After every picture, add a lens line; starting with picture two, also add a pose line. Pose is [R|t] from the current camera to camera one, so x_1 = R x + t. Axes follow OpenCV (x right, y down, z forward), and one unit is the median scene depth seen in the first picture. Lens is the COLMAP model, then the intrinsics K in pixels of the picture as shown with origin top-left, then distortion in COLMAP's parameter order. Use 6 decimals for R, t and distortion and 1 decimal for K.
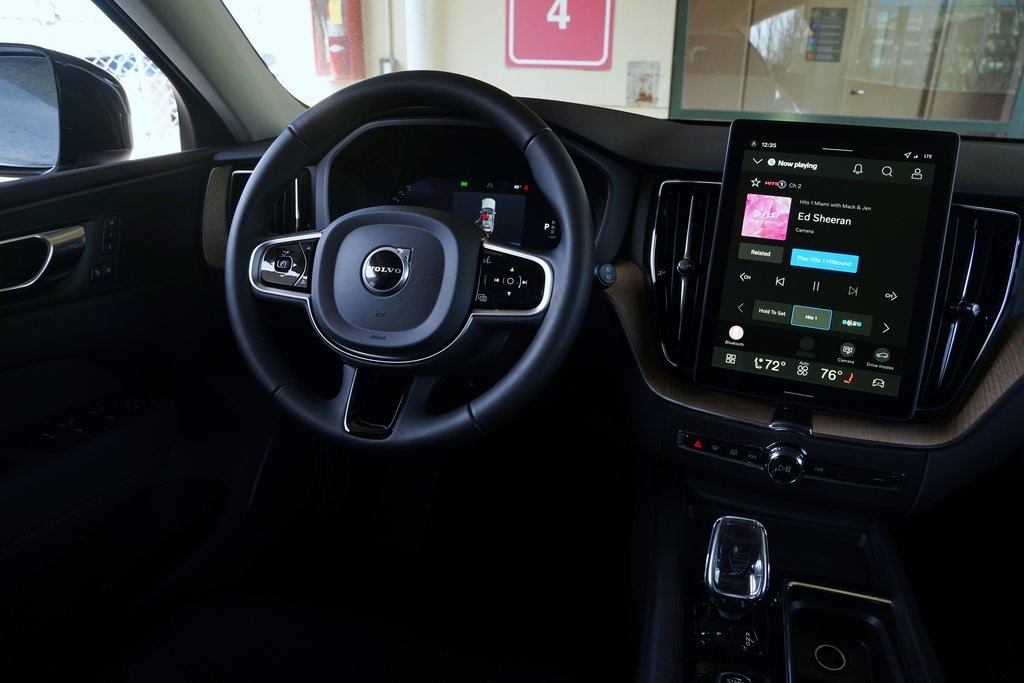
lens RADIAL K [[709.8, 0, 514.0], [0, 709.8, 340.7], [0, 0, 1]] dist [-0.123809, 0.075908]
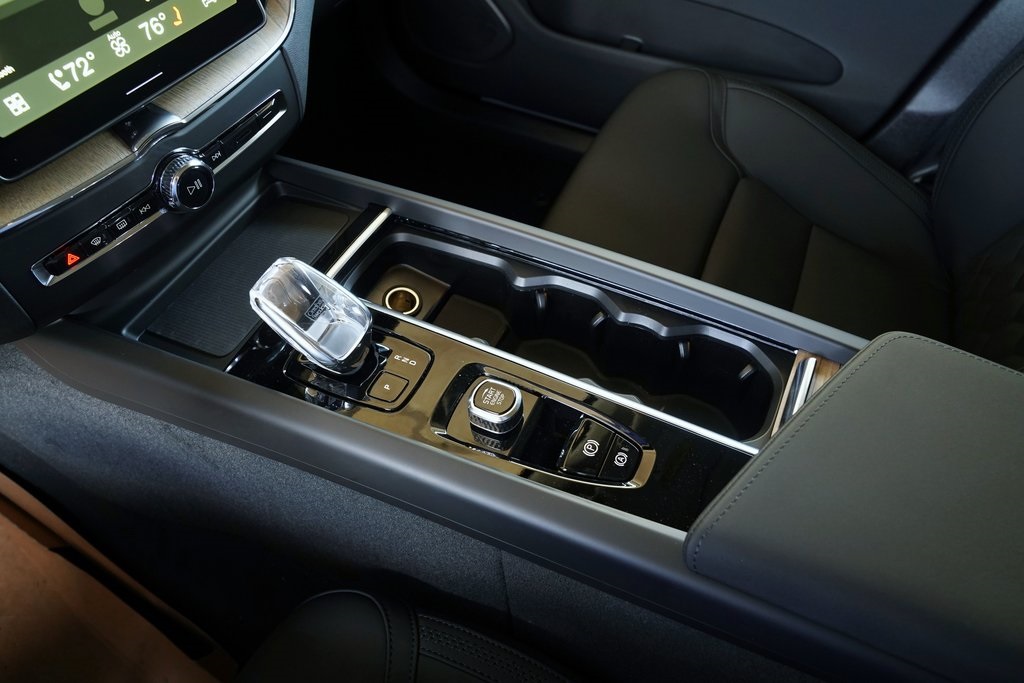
lens RADIAL K [[709.8, 0, 527.2], [0, 709.8, 340.5], [0, 0, 1]] dist [-0.123809, 0.075908]
pose [[0.140156, -0.793439, 0.592294, -0.095867], [0.343153, 0.600048, 0.722626, -0.109610], [-0.928764, 0.101967, 0.356371, 0.467788]]
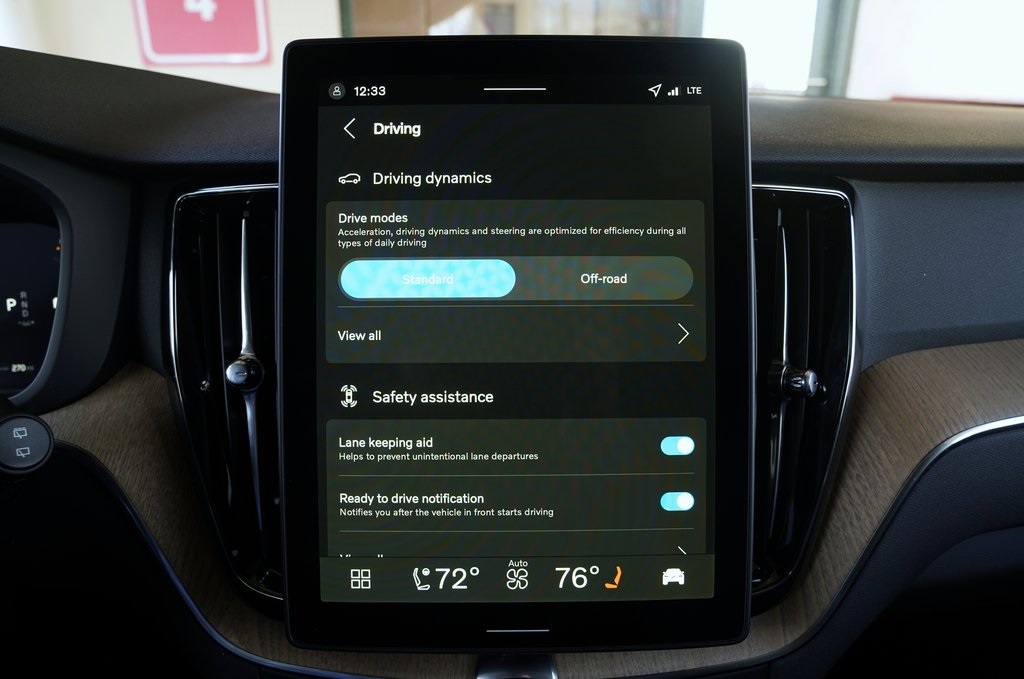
lens RADIAL K [[709.8, 0, 513.9], [0, 709.8, 338.2], [0, 0, 1]] dist [-0.123809, 0.075908]
pose [[0.916784, -0.158206, 0.366713, 0.264391], [0.161368, 0.986644, 0.022233, -0.120751], [-0.365332, 0.038793, 0.930068, 0.557830]]
